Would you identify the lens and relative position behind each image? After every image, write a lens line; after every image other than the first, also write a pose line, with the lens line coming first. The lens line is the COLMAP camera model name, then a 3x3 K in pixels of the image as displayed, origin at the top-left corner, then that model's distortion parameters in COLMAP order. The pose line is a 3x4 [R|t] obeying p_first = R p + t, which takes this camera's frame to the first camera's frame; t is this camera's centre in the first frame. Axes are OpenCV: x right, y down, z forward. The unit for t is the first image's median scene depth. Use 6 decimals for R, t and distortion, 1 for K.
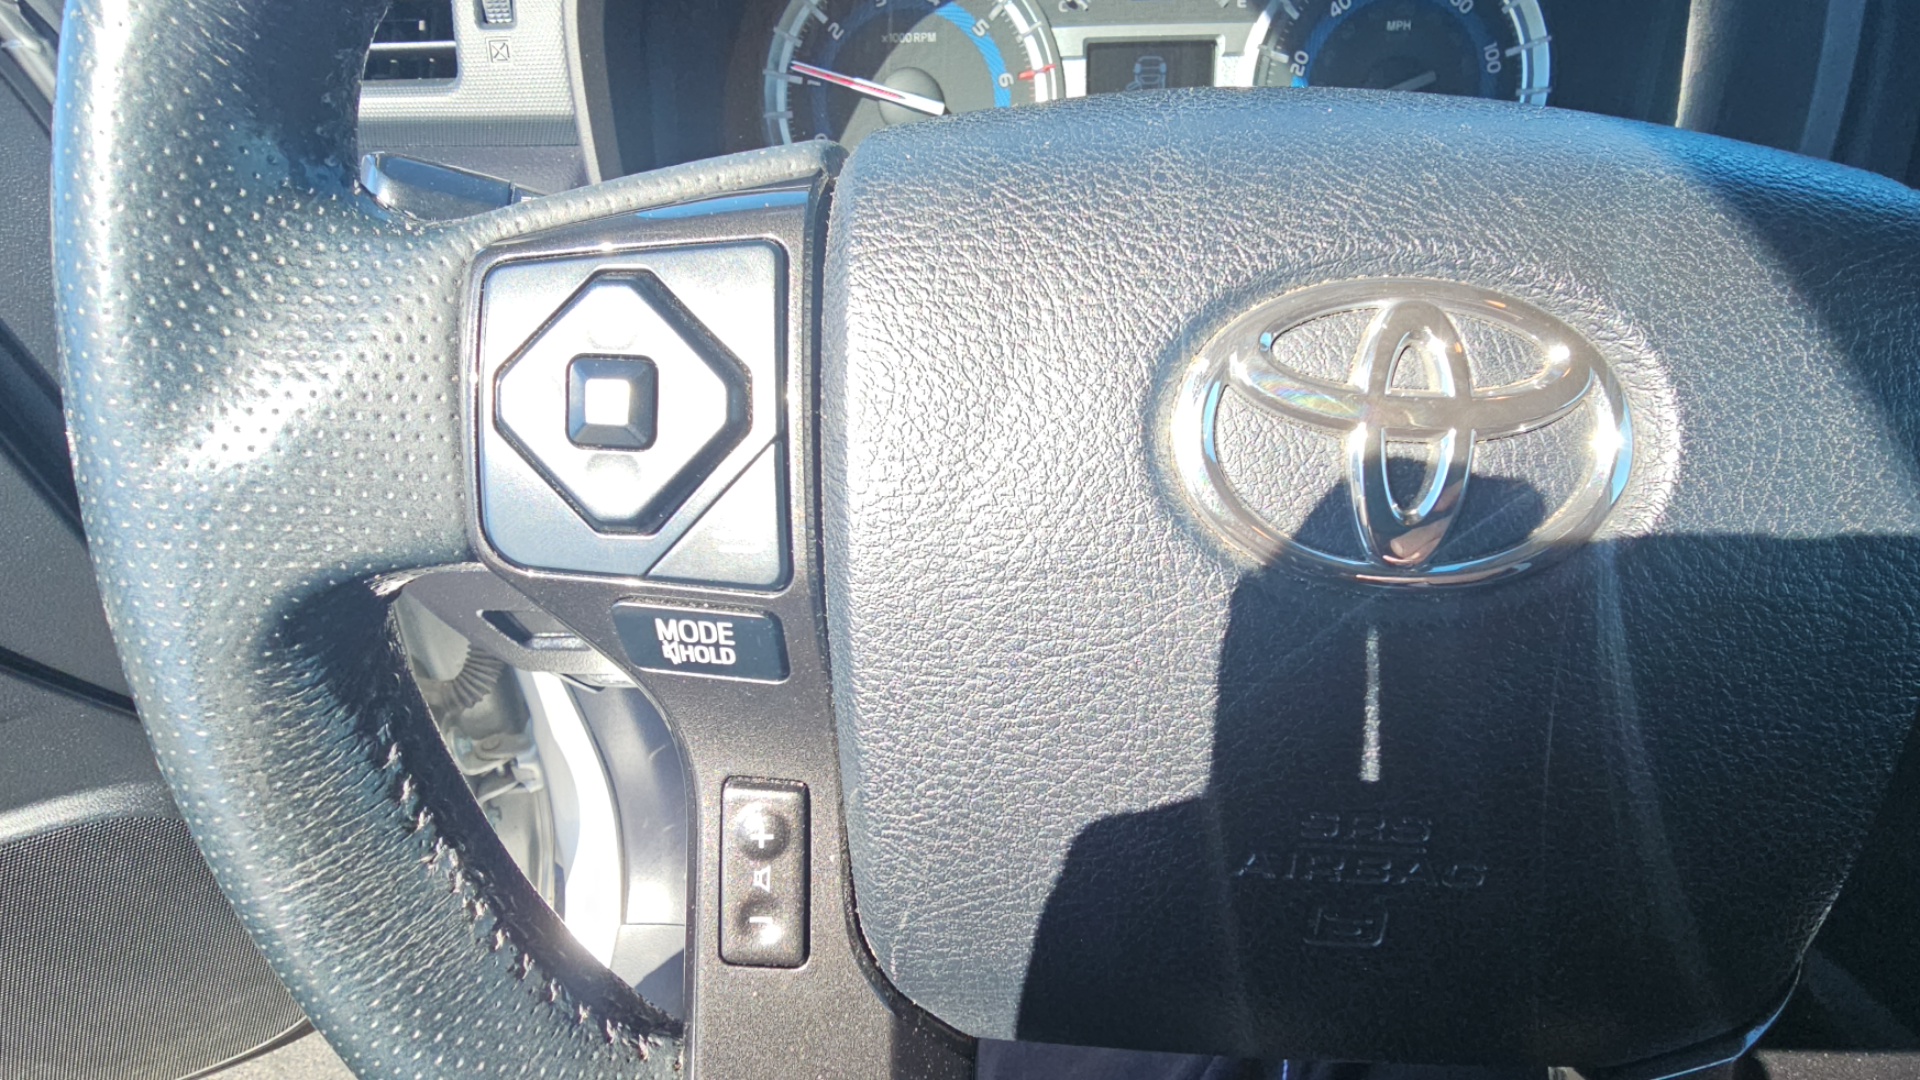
lens RADIAL K [[944.2, 0, 970.6], [0, 944.2, 536.6], [0, 0, 1]] dist [0.012450, -0.000099]
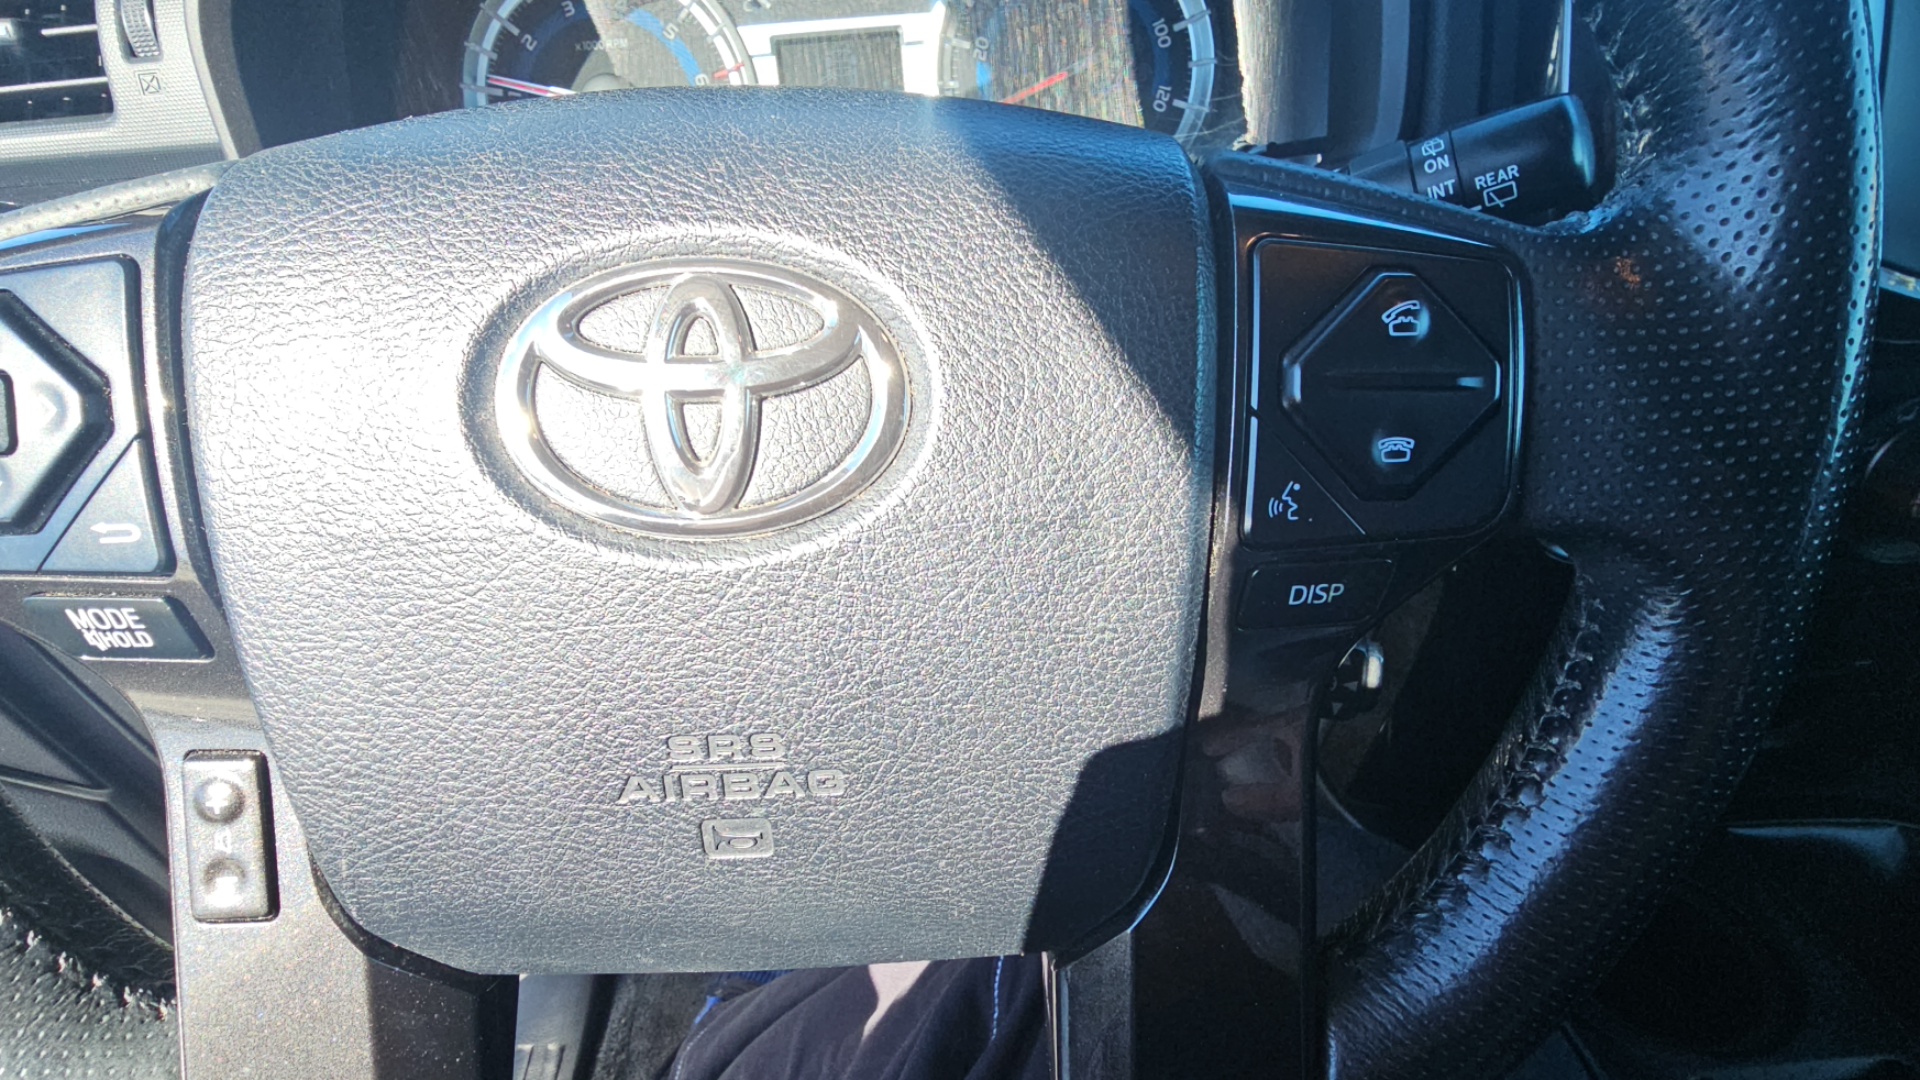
lens RADIAL K [[952.6, 0, 960.0], [0, 952.6, 540.0], [0, 0, 1]] dist [0.005019, 0.000048]
pose [[0.997209, -0.069983, 0.026003, 0.688895], [0.069745, 0.997515, 0.009941, 0.069679], [-0.026635, -0.008099, 0.999612, -0.132286]]
